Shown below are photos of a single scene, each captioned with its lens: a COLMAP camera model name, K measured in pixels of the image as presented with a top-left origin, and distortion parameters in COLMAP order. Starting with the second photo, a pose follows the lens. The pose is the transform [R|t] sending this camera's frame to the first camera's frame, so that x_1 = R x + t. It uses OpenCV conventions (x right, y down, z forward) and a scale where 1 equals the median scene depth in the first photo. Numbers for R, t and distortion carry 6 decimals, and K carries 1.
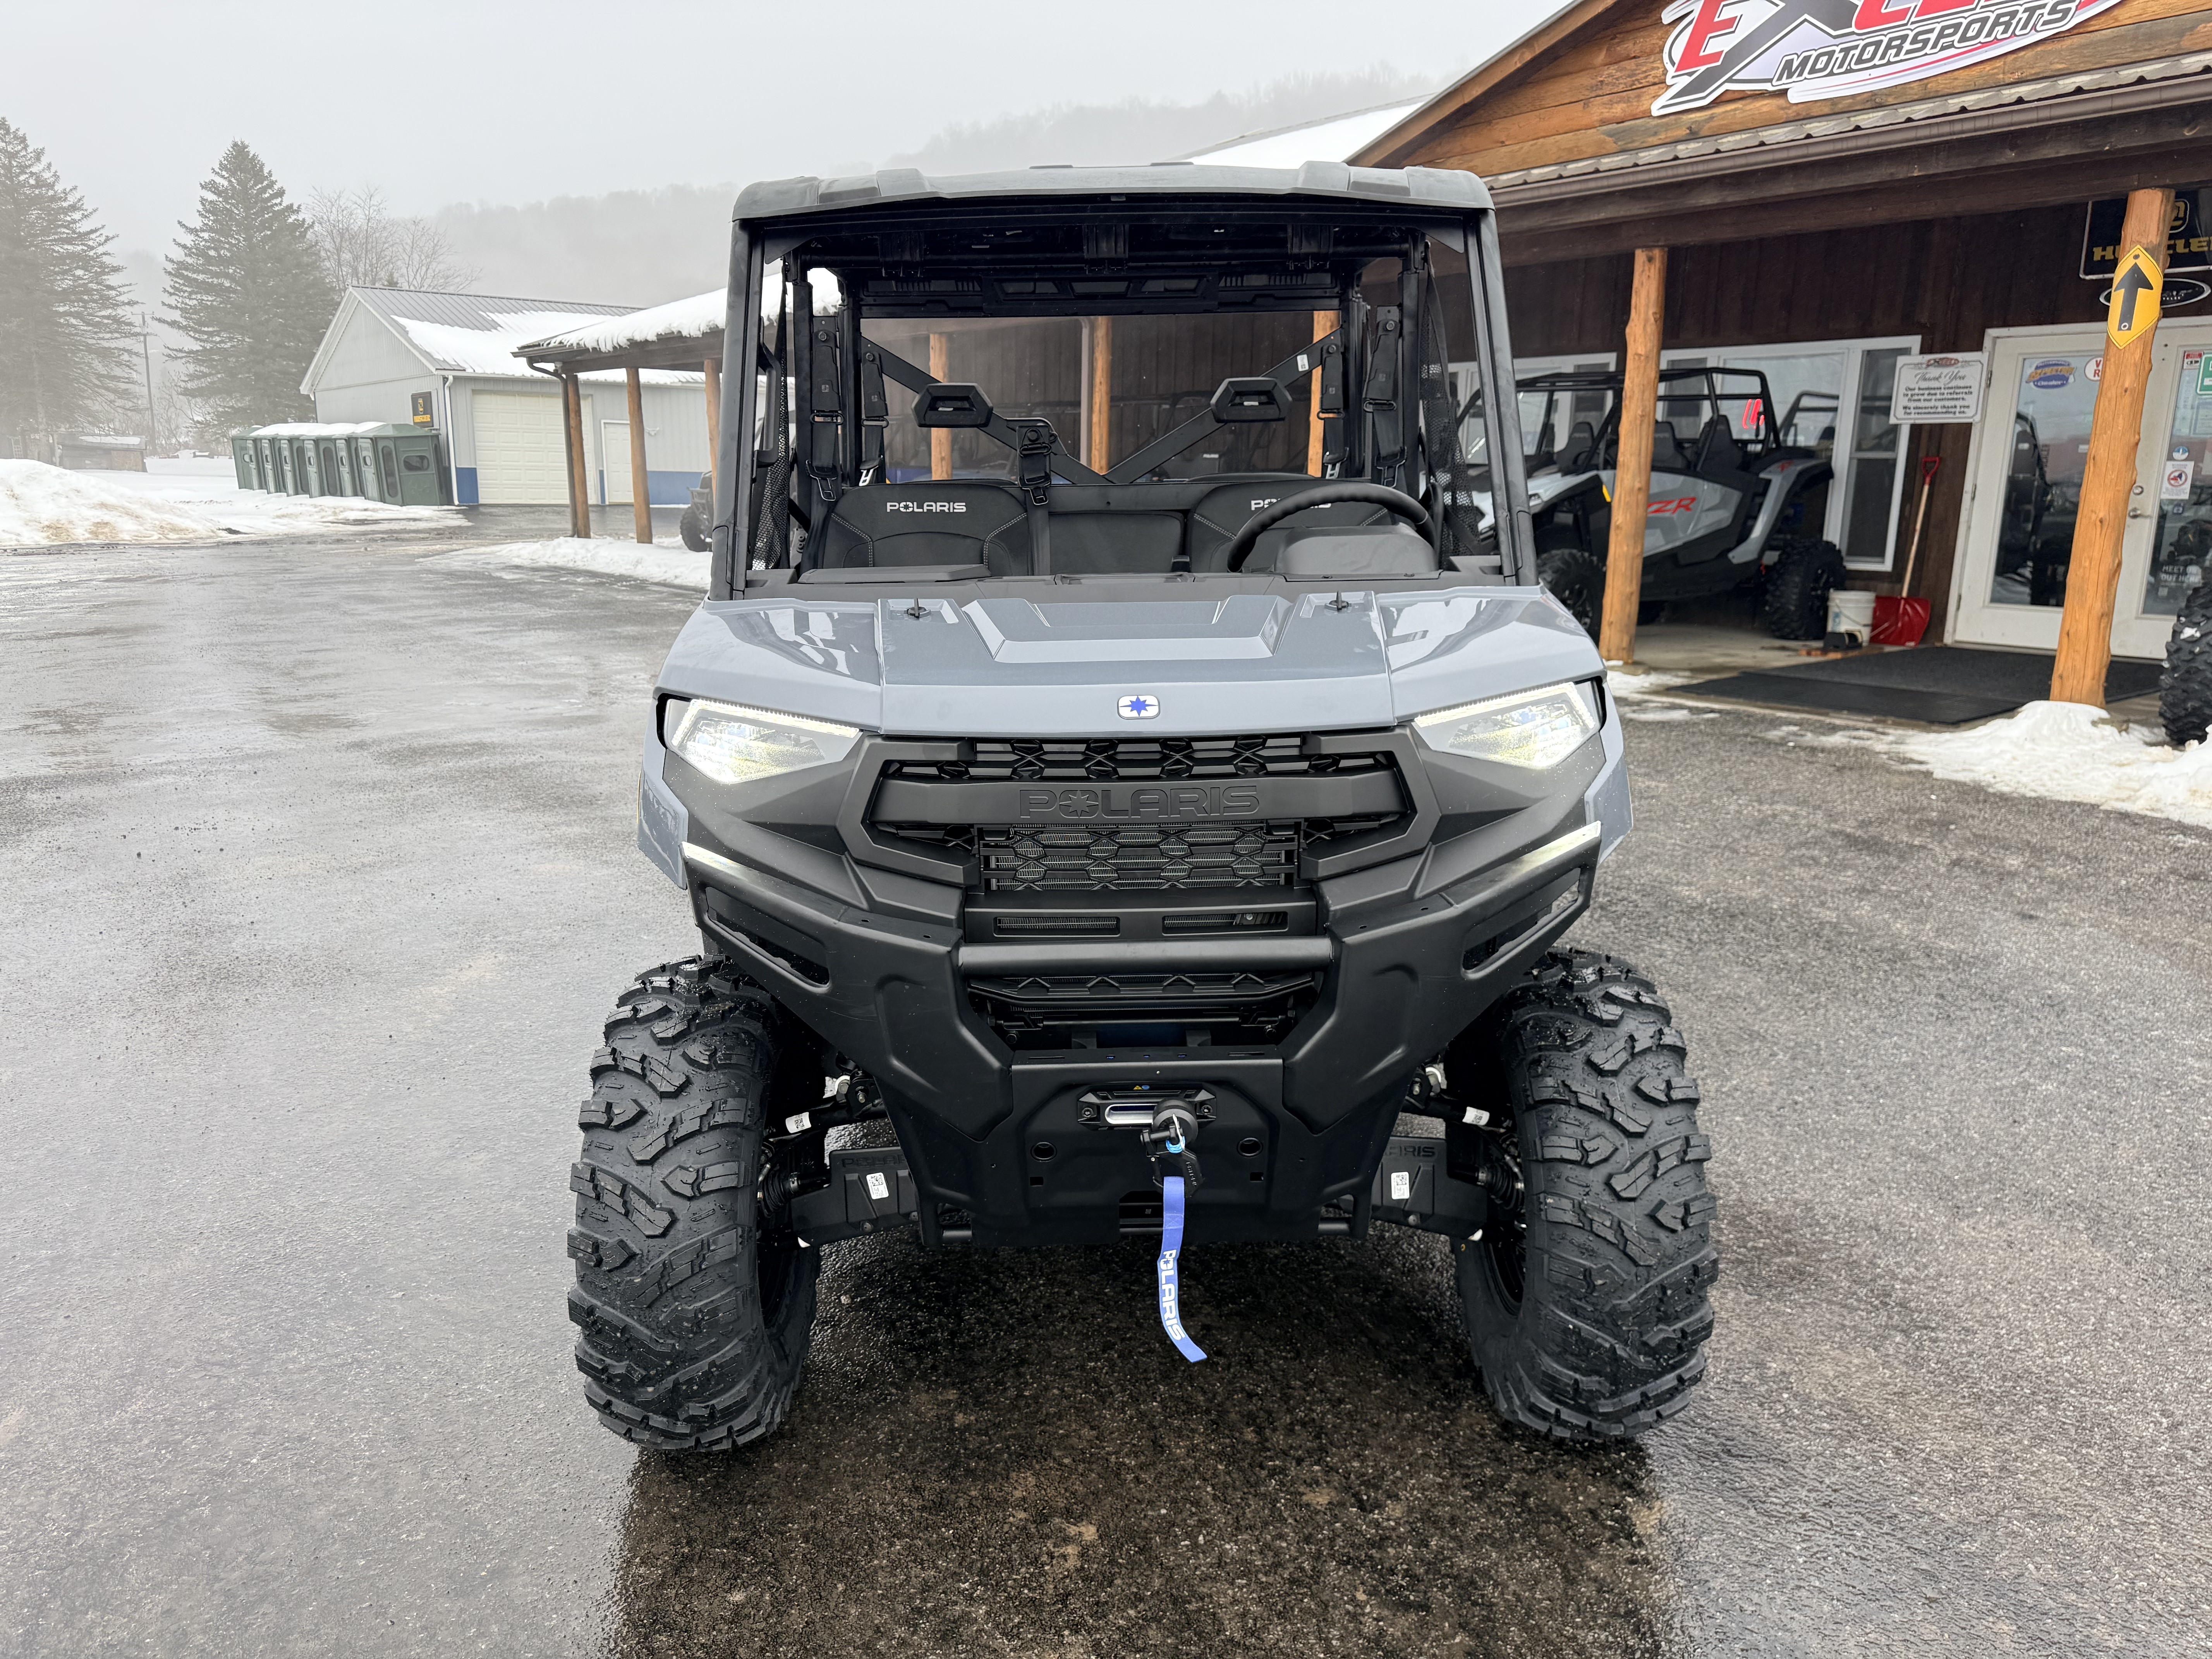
lens RADIAL K [[1538.1, 0, 1106.0], [0, 1538.1, 829.5], [0, 0, 1]] dist [0.009256, -0.022454]
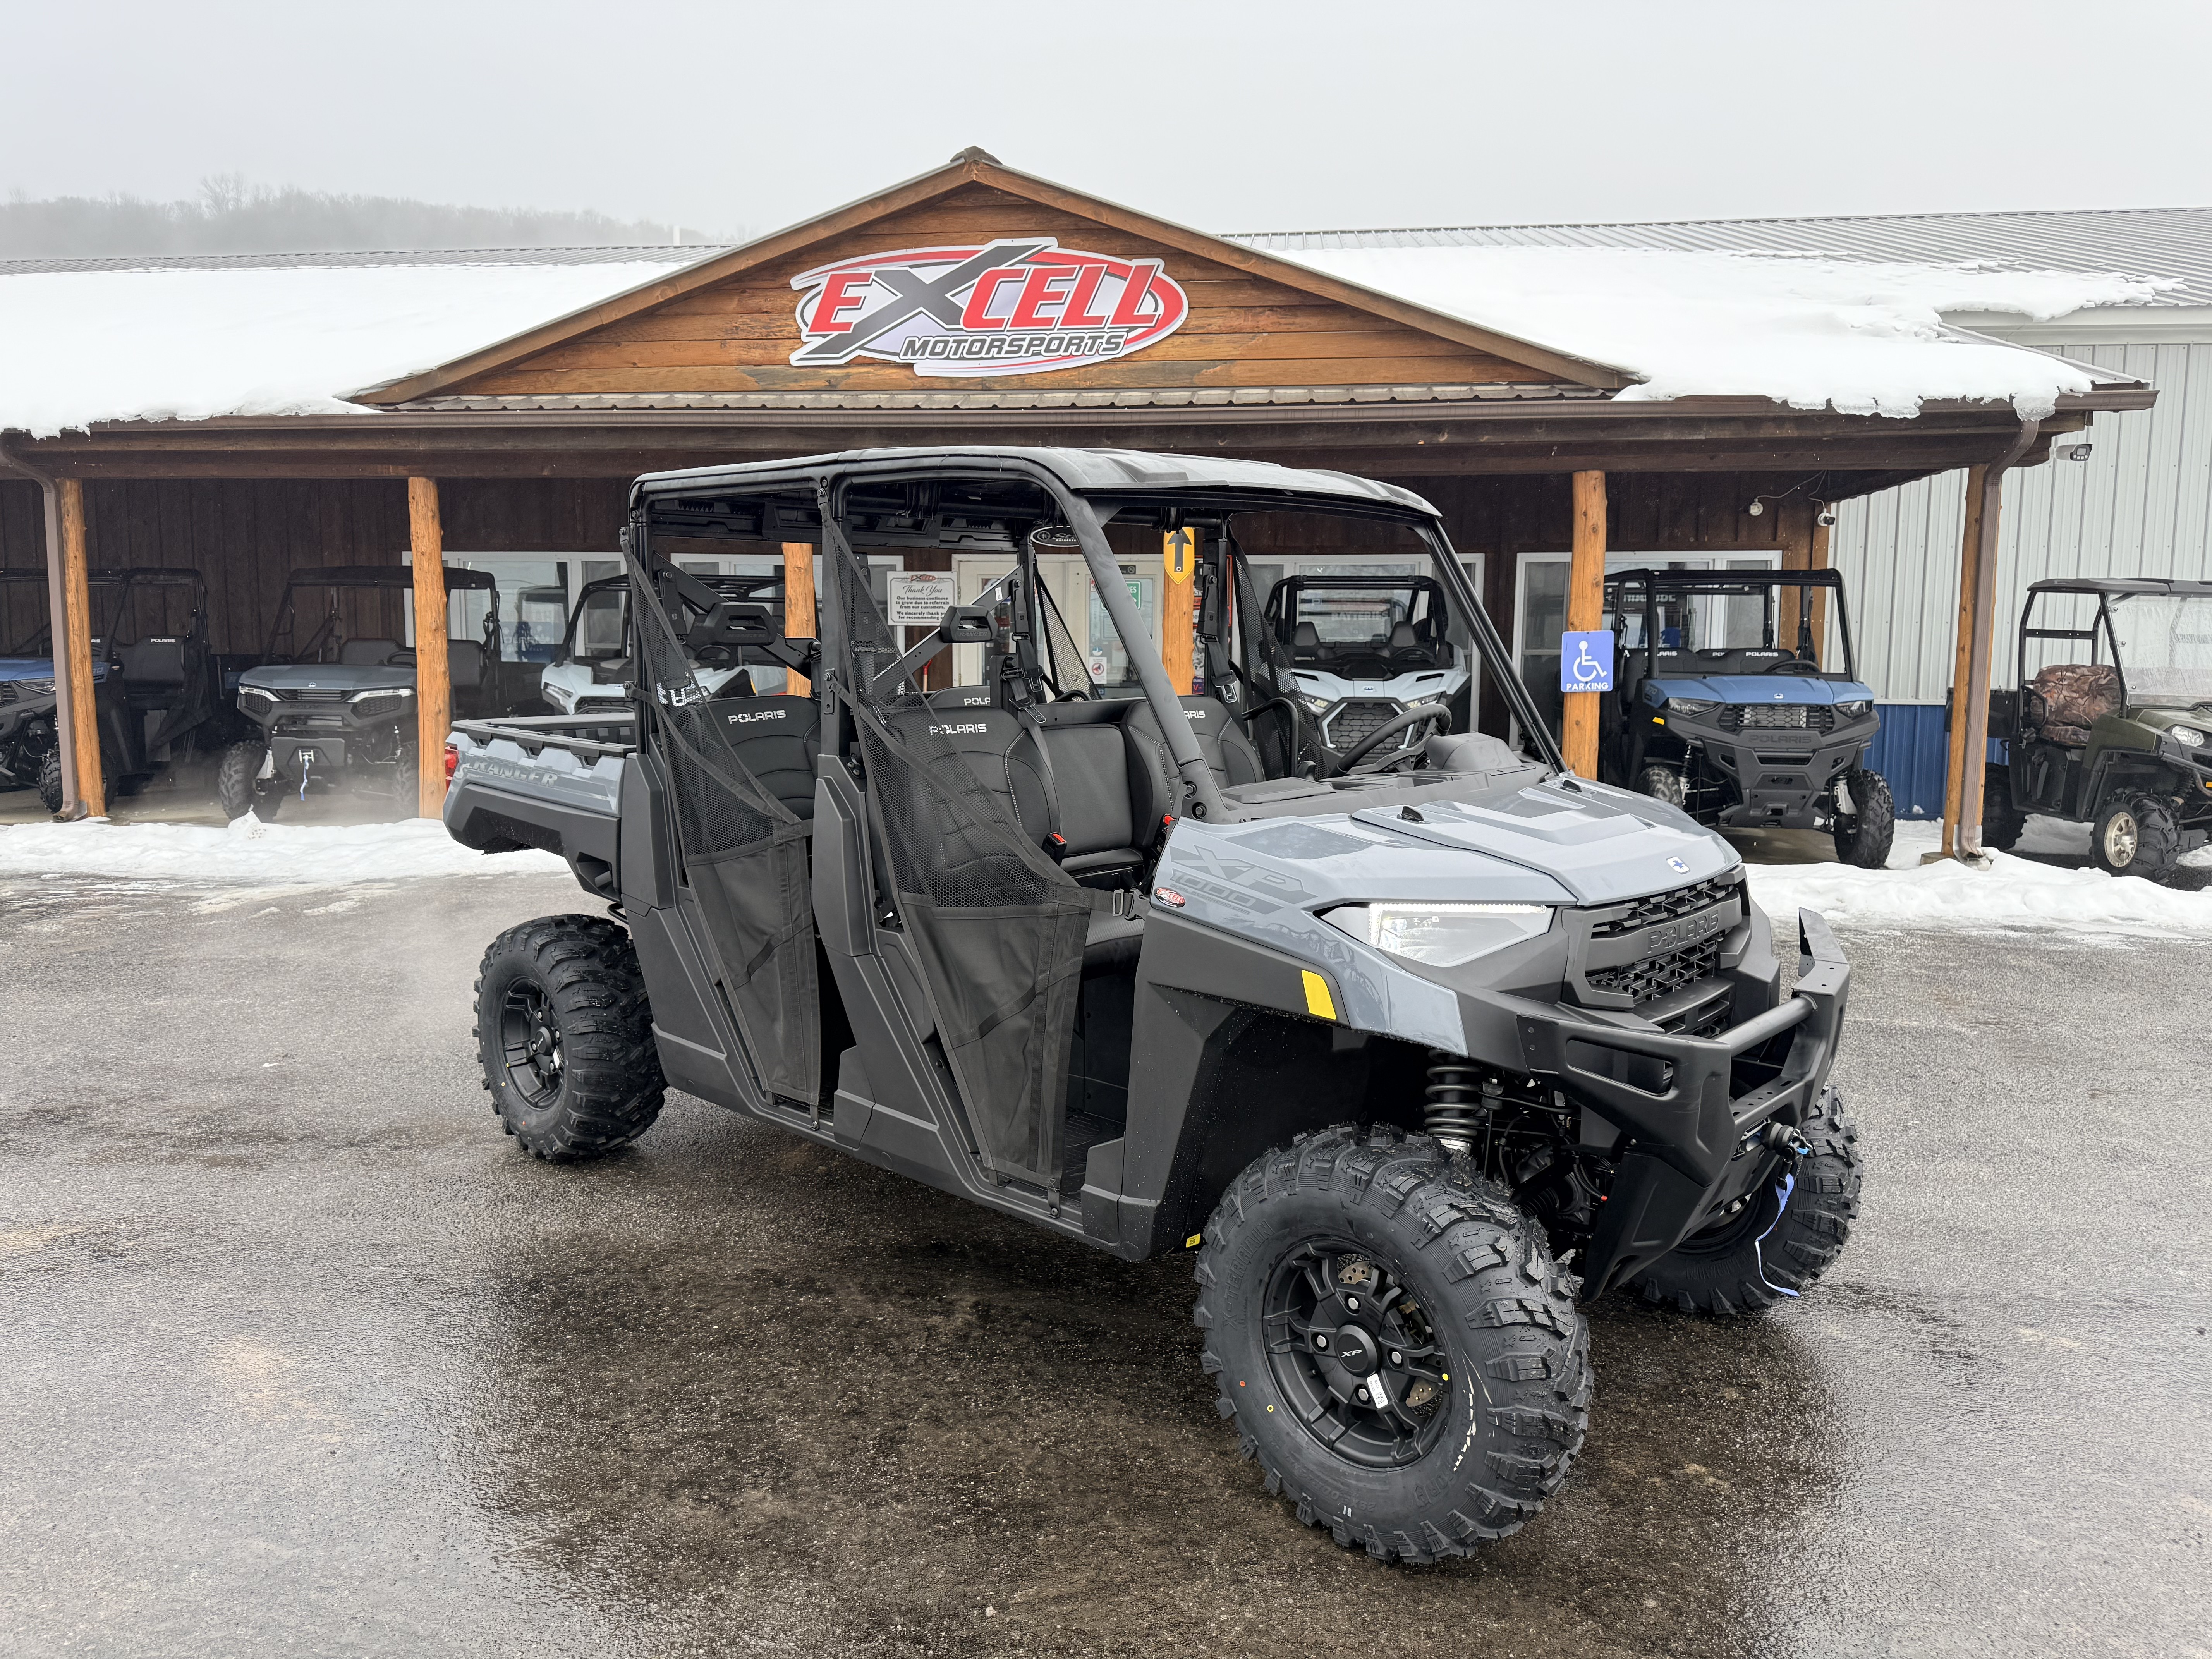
lens RADIAL K [[1538.1, 0, 1106.0], [0, 1538.1, 829.5], [0, 0, 1]] dist [0.009256, -0.022454]
pose [[0.690014, -0.076343, 0.719759, -0.352992], [0.156549, 0.986625, -0.045431, -0.033568], [-0.706663, 0.144026, 0.692736, 0.090813]]
